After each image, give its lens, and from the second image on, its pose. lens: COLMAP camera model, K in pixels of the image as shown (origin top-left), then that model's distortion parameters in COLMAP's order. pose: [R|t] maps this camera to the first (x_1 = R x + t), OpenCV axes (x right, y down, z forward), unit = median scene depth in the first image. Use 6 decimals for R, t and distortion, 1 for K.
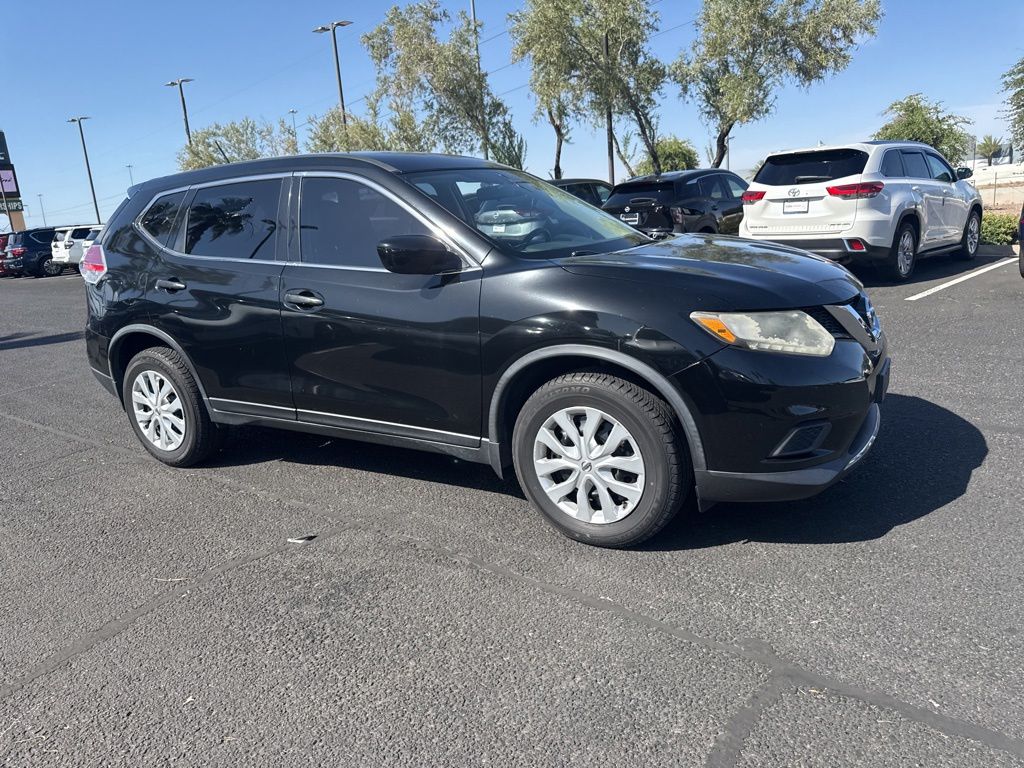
lens RADIAL K [[721.9, 0, 519.4], [0, 721.9, 372.6], [0, 0, 1]] dist [0.040842, -0.054990]
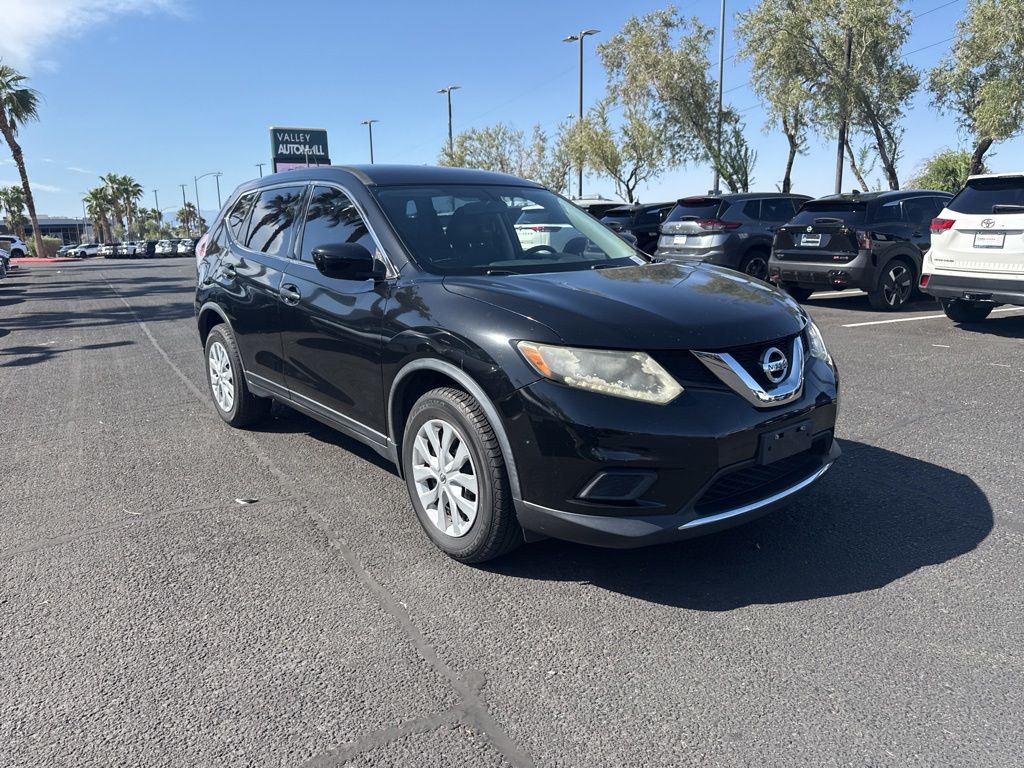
lens RADIAL K [[721.6, 0, 516.5], [0, 721.6, 379.3], [0, 0, 1]] dist [0.040855, -0.049568]
pose [[0.938633, 0.127957, -0.320303, 0.330592], [-0.127513, 0.991583, 0.022454, -0.030987], [0.320480, 0.019767, 0.947049, 0.034235]]
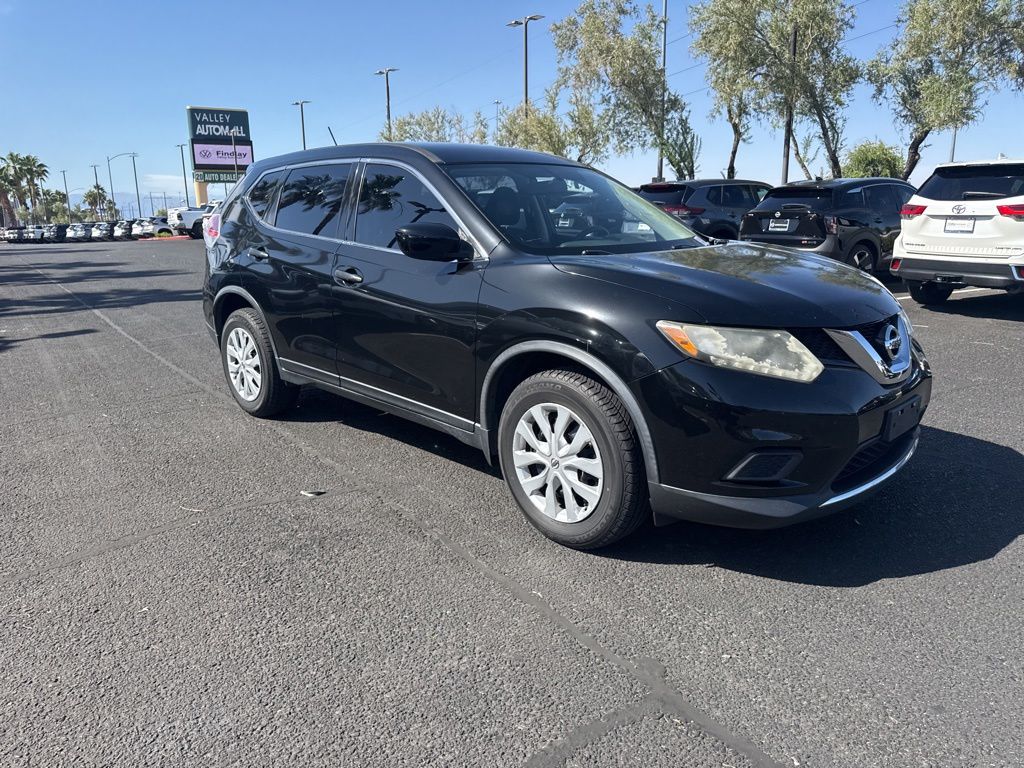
lens RADIAL K [[721.5, 0, 518.5], [0, 721.5, 368.2], [0, 0, 1]] dist [0.046394, -0.058658]
pose [[0.966825, 0.115507, -0.227834, 0.168833], [-0.115104, 0.993239, 0.015103, -0.007338], [0.228038, 0.011623, 0.973583, 0.004459]]
